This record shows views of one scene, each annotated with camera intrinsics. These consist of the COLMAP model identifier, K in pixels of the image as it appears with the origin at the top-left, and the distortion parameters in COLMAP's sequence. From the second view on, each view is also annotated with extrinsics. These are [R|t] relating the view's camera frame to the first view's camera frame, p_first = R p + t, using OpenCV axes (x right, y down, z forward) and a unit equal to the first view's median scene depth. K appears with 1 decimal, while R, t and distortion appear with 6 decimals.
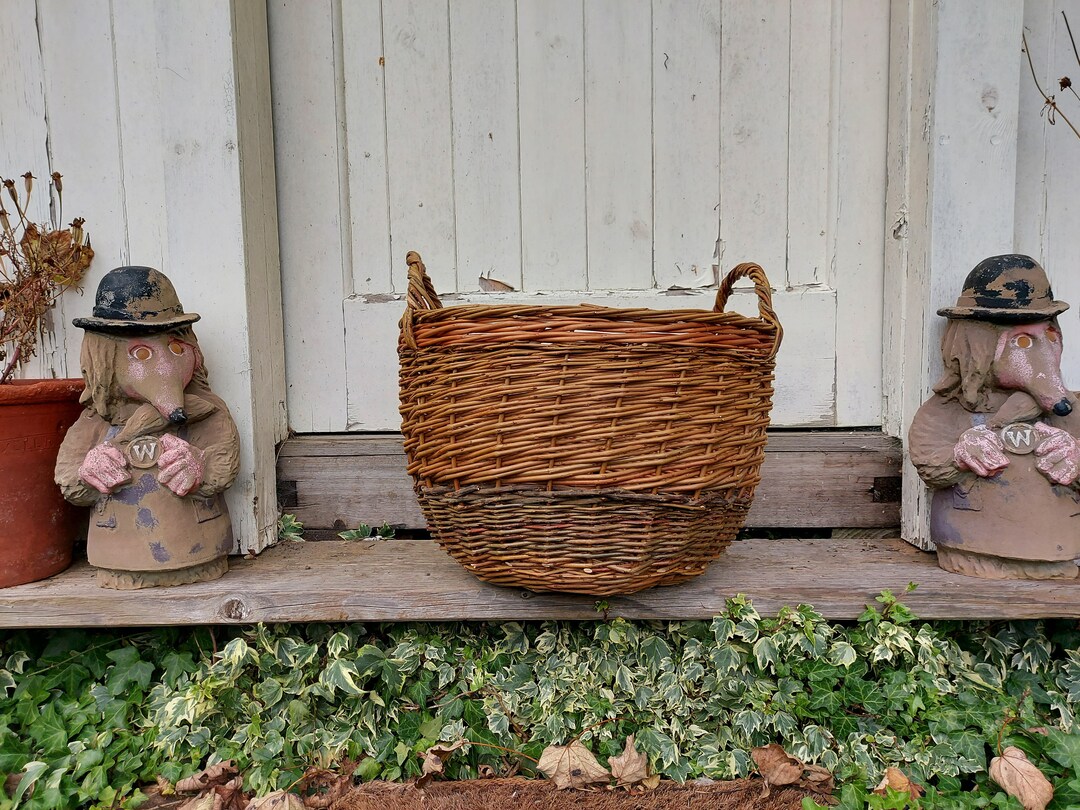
lens RADIAL K [[815.0, 0, 537.5], [0, 815.0, 418.1], [0, 0, 1]] dist [0.057963, -0.073262]
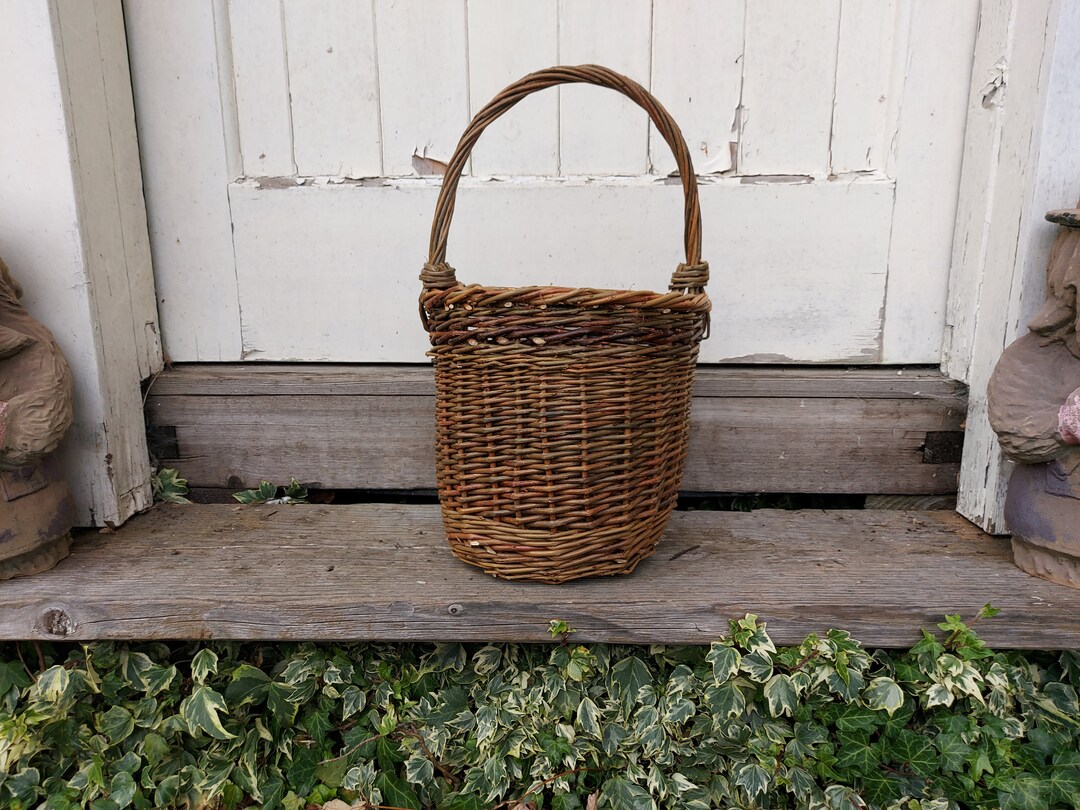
lens RADIAL K [[815.0, 0, 537.5], [0, 815.0, 418.1], [0, 0, 1]] dist [0.057963, -0.073262]
pose [[0.999920, 0.012522, 0.001733, 0.053492], [-0.012641, 0.989919, 0.141070, -0.054058], [0.000051, -0.141080, 0.989998, 0.290457]]
